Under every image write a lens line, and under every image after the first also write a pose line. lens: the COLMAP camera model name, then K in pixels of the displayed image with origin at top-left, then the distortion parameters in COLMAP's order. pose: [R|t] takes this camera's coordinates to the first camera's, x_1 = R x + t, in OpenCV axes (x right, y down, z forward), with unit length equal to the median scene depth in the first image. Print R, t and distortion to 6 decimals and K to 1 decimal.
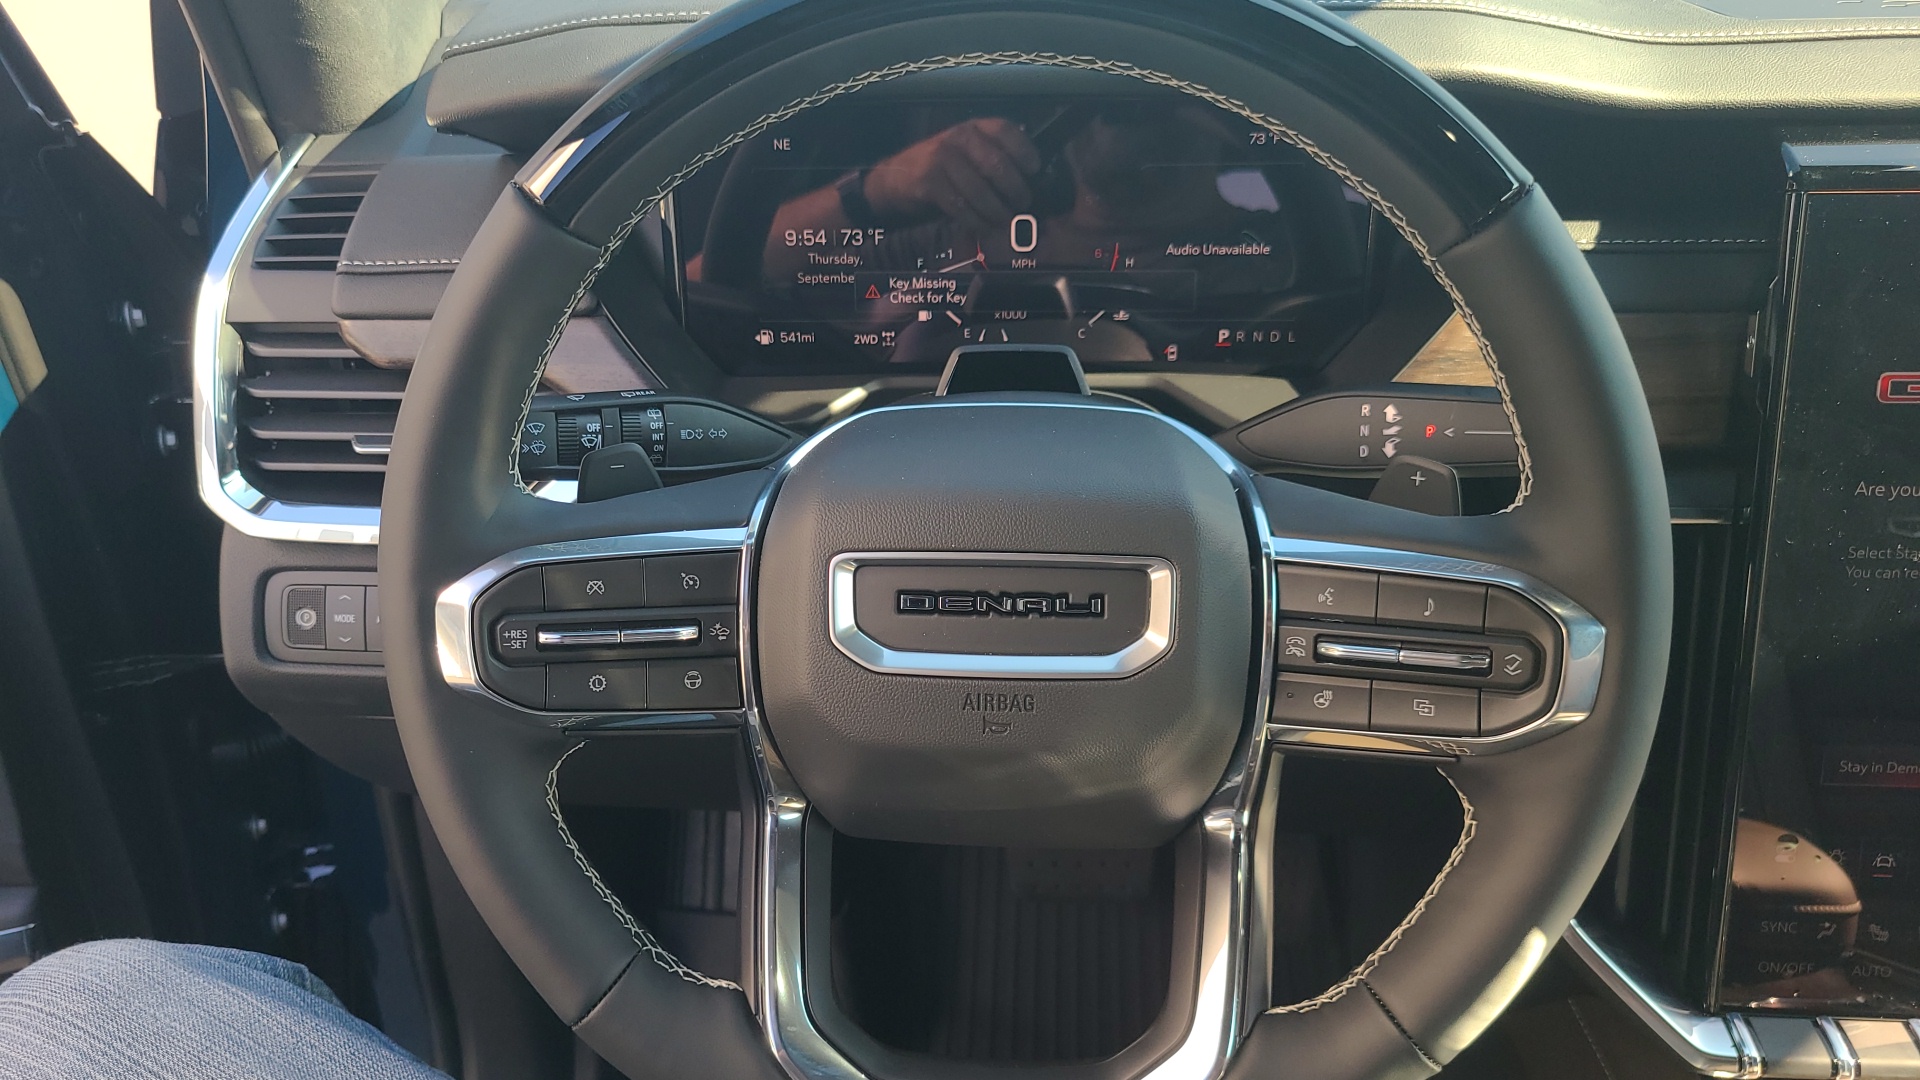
lens RADIAL K [[1448.8, 0, 931.2], [0, 1448.8, 542.7], [0, 0, 1]] dist [0.017685, 0.002196]
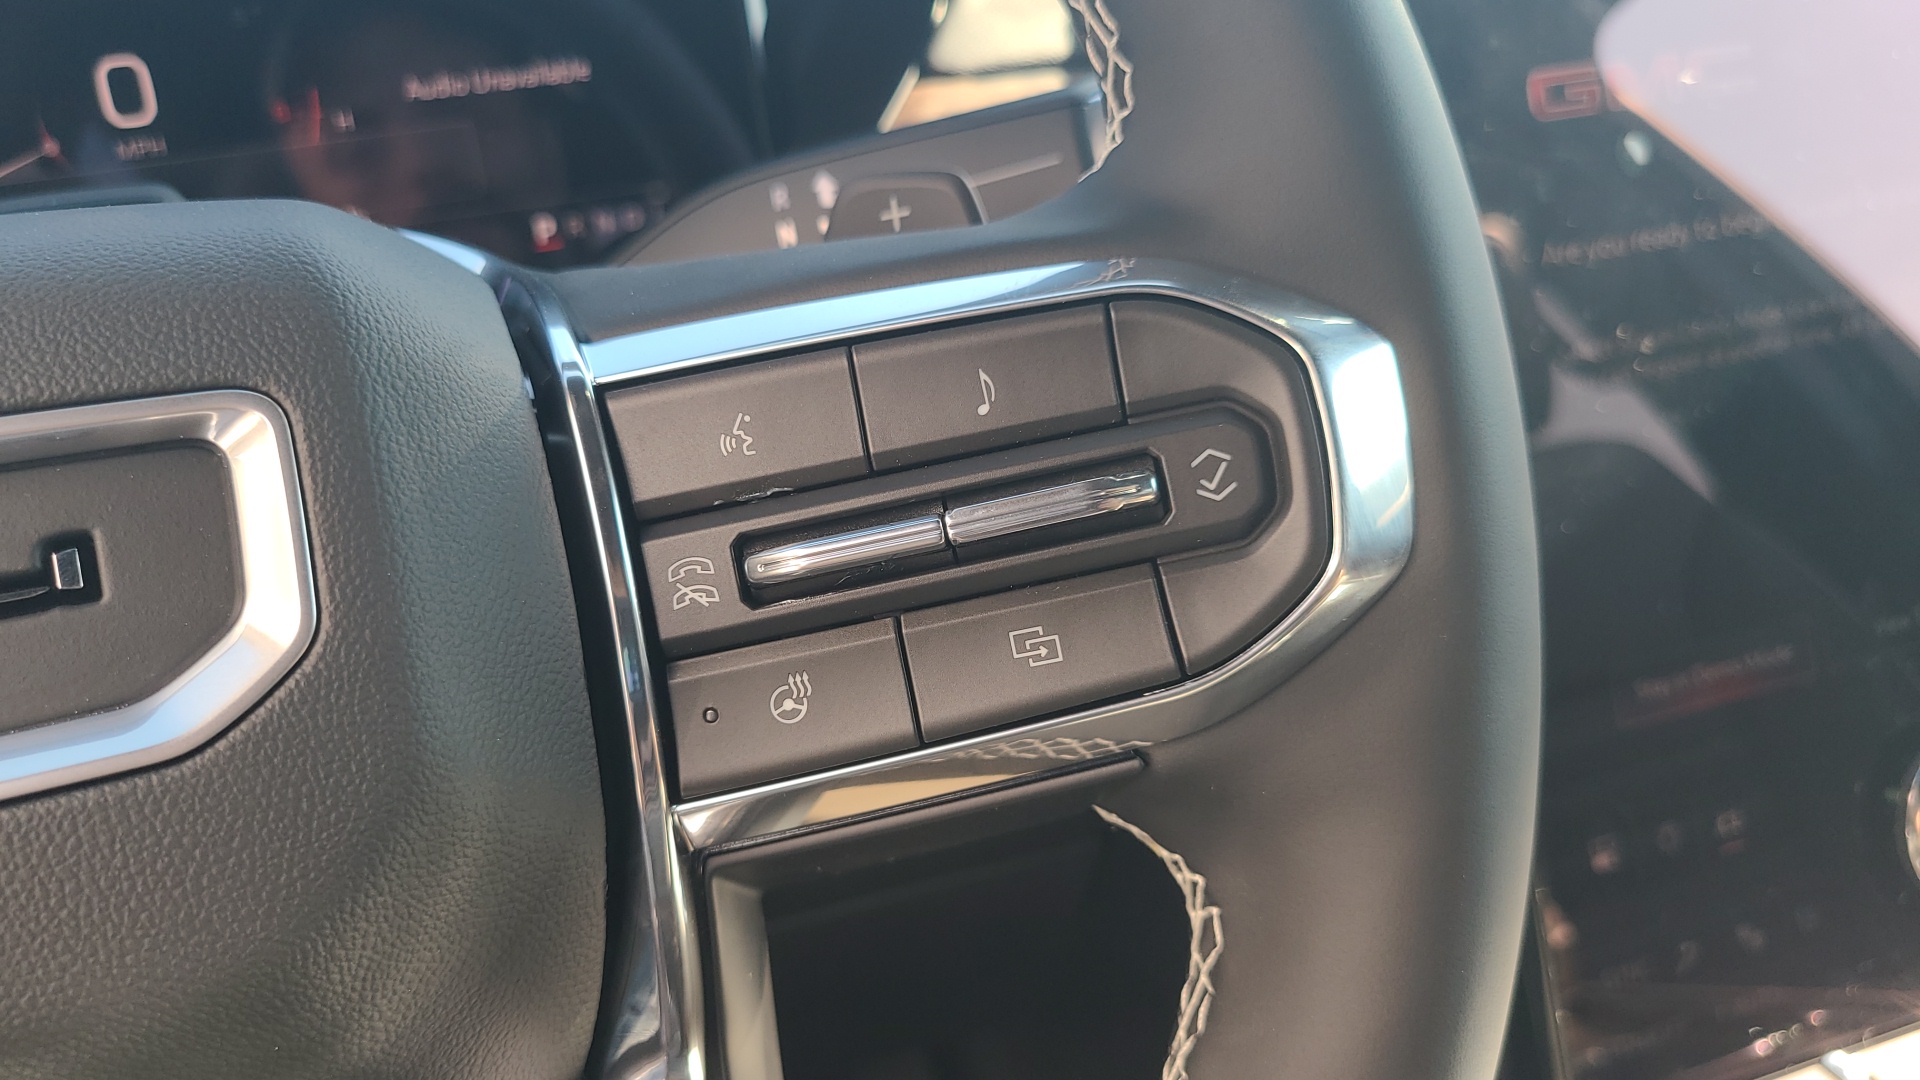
lens RADIAL K [[1502.0, 0, 935.4], [0, 1502.0, 538.3], [0, 0, 1]] dist [-0.001104, -0.000900]
pose [[0.925997, -0.191345, 0.325449, 0.185462], [0.242527, 0.962139, -0.124376, 0.126110], [-0.289328, 0.194102, 0.937344, 0.612164]]
